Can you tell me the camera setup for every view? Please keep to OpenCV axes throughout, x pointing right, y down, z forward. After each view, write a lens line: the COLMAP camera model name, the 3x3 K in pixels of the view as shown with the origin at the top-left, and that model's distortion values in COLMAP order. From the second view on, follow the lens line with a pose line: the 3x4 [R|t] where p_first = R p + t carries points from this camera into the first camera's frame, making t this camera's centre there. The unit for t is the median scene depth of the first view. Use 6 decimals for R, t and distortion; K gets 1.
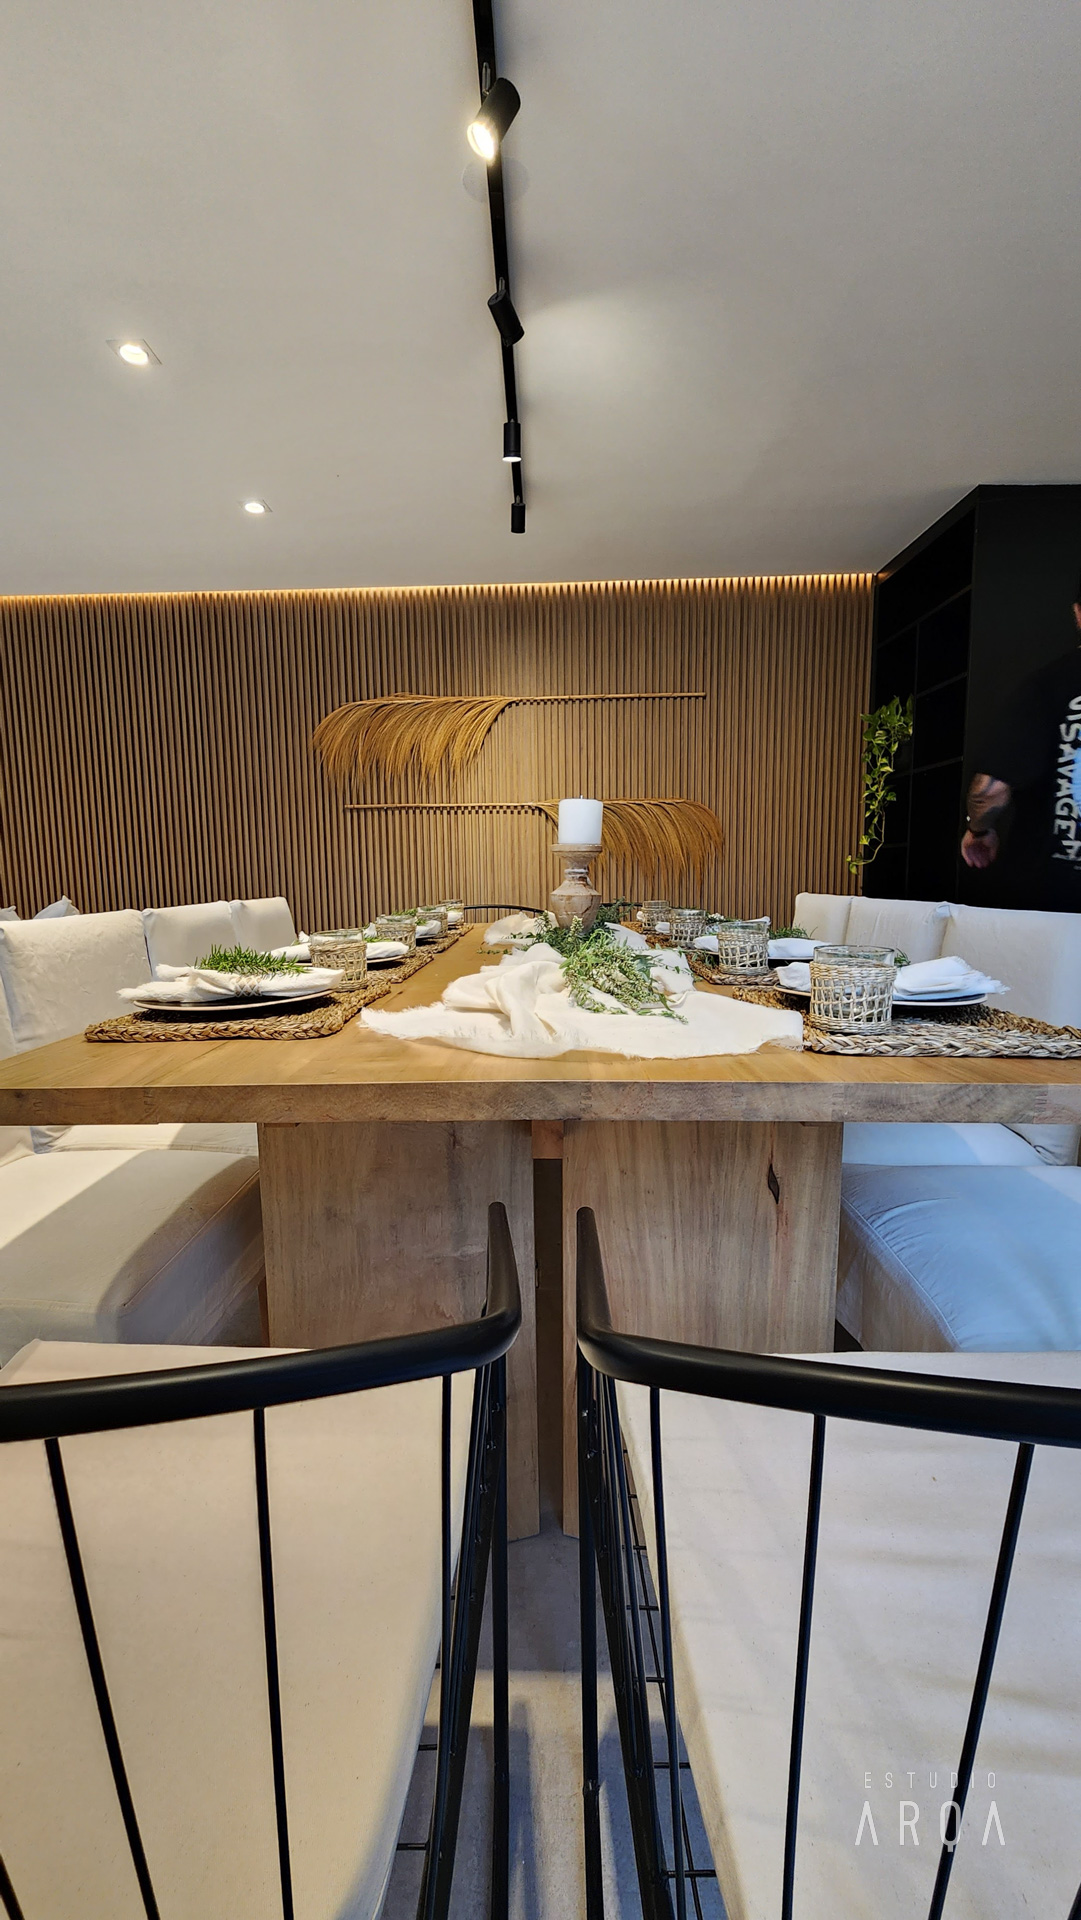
lens RADIAL K [[785.6, 0, 509.4], [0, 785.6, 962.9], [0, 0, 1]] dist [0.003124, 0.000216]
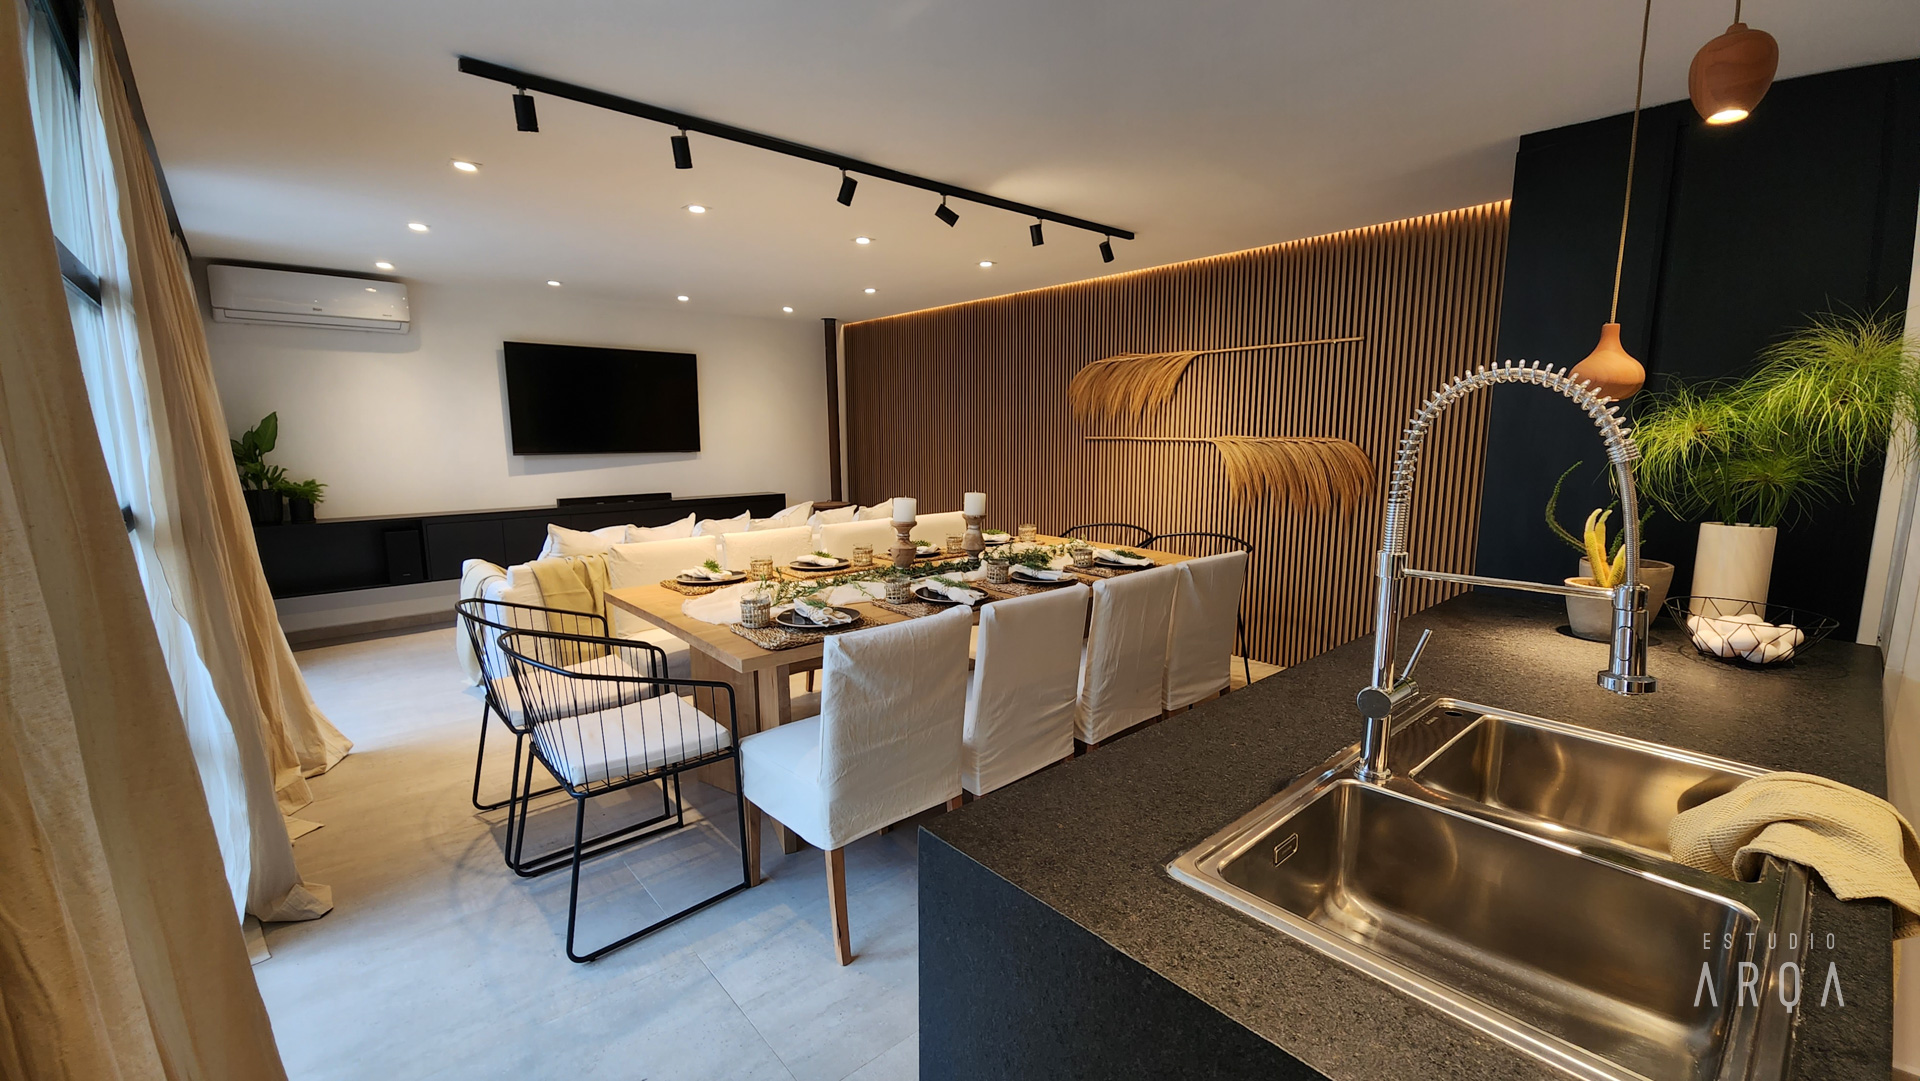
lens RADIAL K [[785.6, 0, 947.8], [0, 785.6, 558.2], [0, 0, 1]] dist [0.003124, 0.000216]
pose [[0.668412, 0.132584, -0.731879, 0.746611], [-0.089947, 0.991171, 0.097410, -0.121802], [0.738333, 0.000720, 0.674436, -0.101459]]
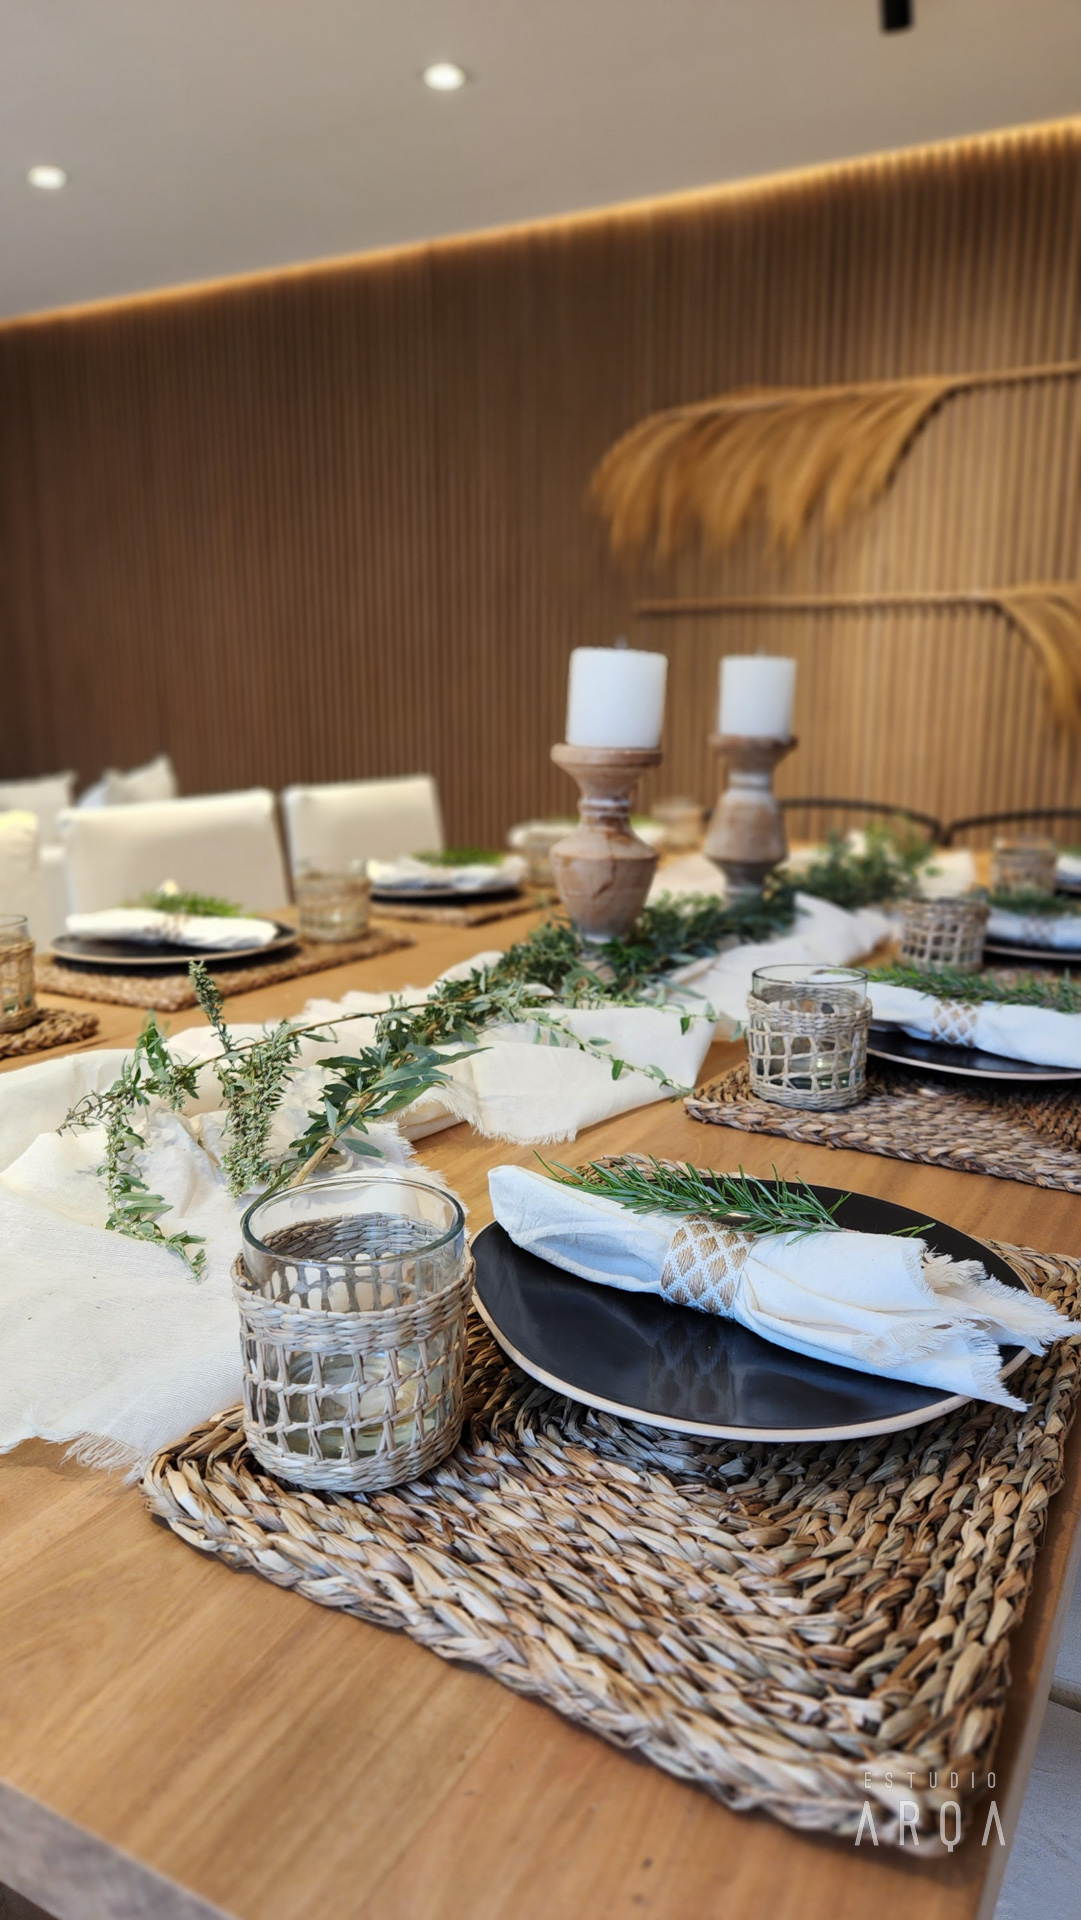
lens RADIAL K [[1289.6, 0, 544.9], [0, 1289.6, 940.9], [0, 0, 1]] dist [0.040545, -0.010474]
pose [[0.891676, 0.105475, -0.440215, 0.192345], [-0.069748, 0.992875, 0.096615, -0.050763], [0.447269, -0.055445, 0.892679, 0.139332]]
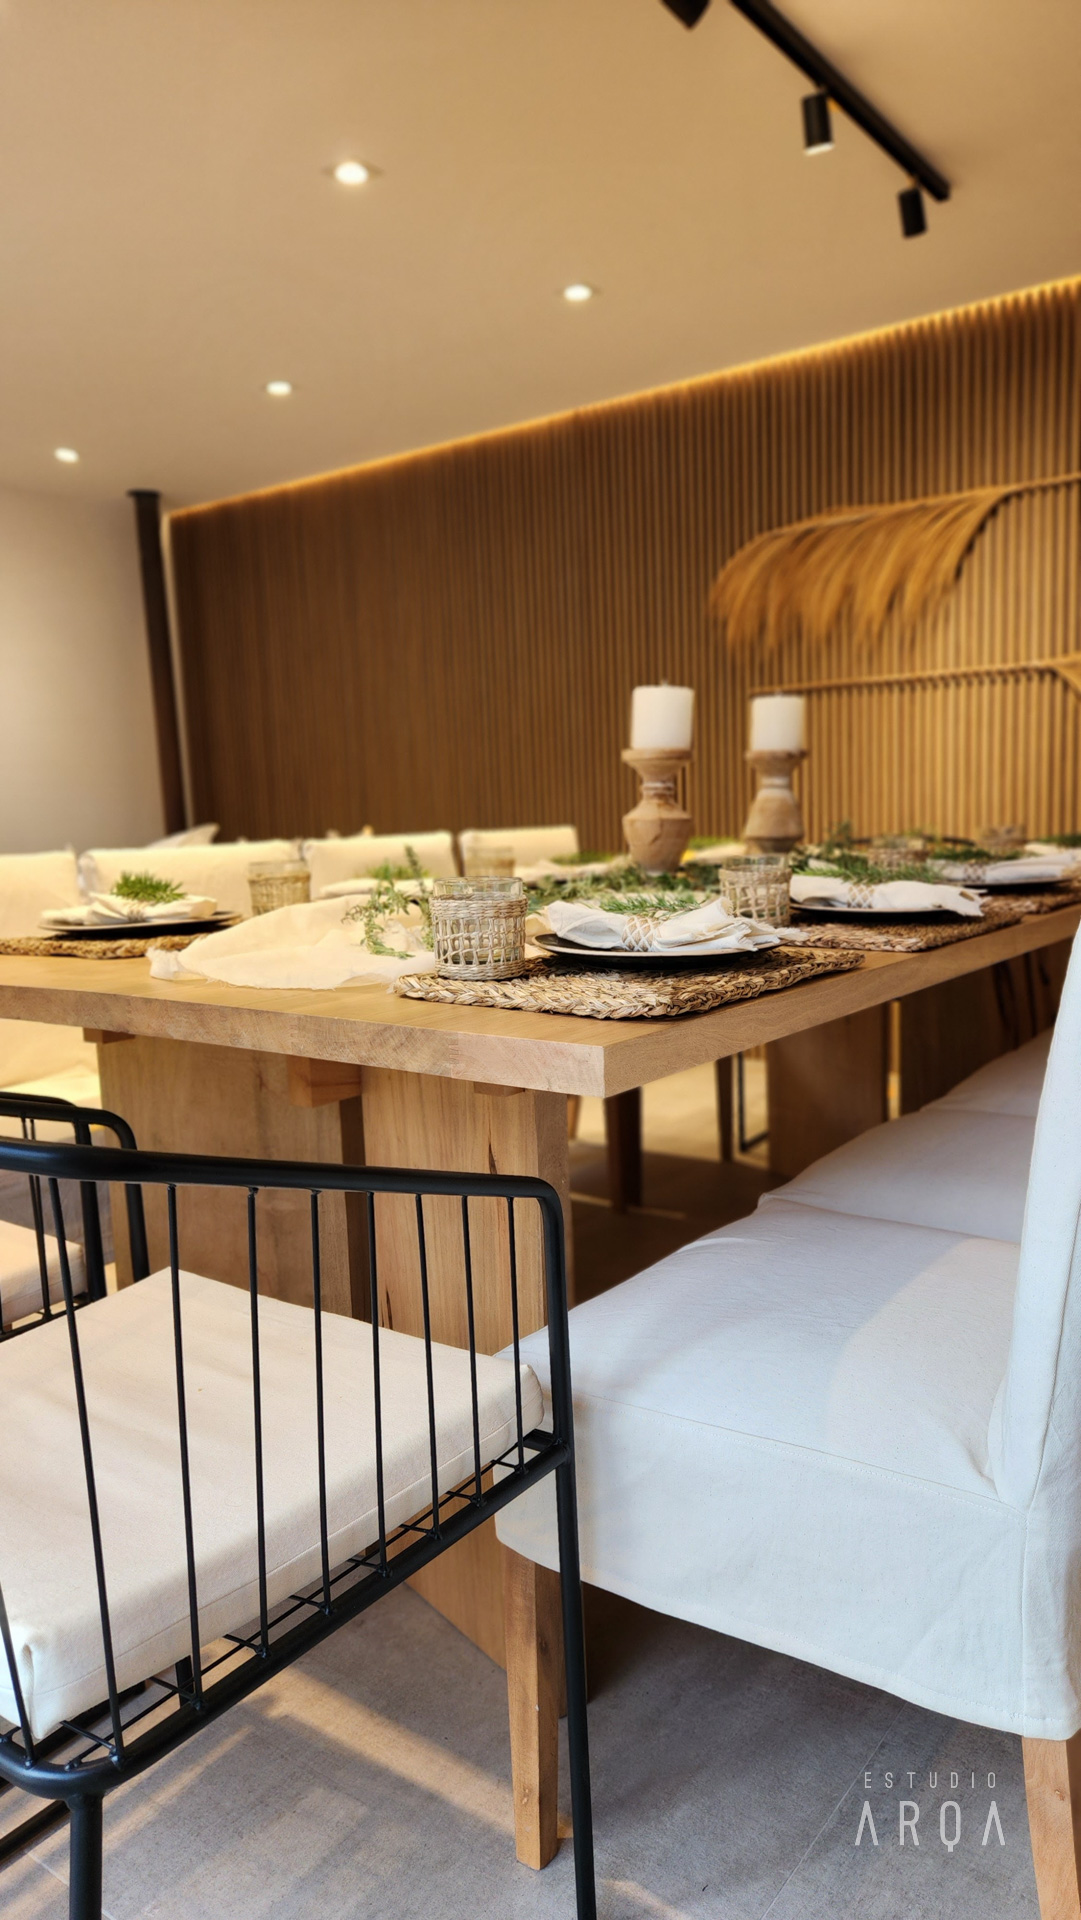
lens RADIAL K [[1289.6, 0, 553.3], [0, 1289.6, 977.3], [0, 0, 1]] dist [0.040545, -0.010474]
pose [[0.826288, 0.058735, -0.560178, 0.328879], [-0.041437, 0.998192, 0.043539, 0.006066], [0.561722, -0.012764, 0.827228, -0.022874]]
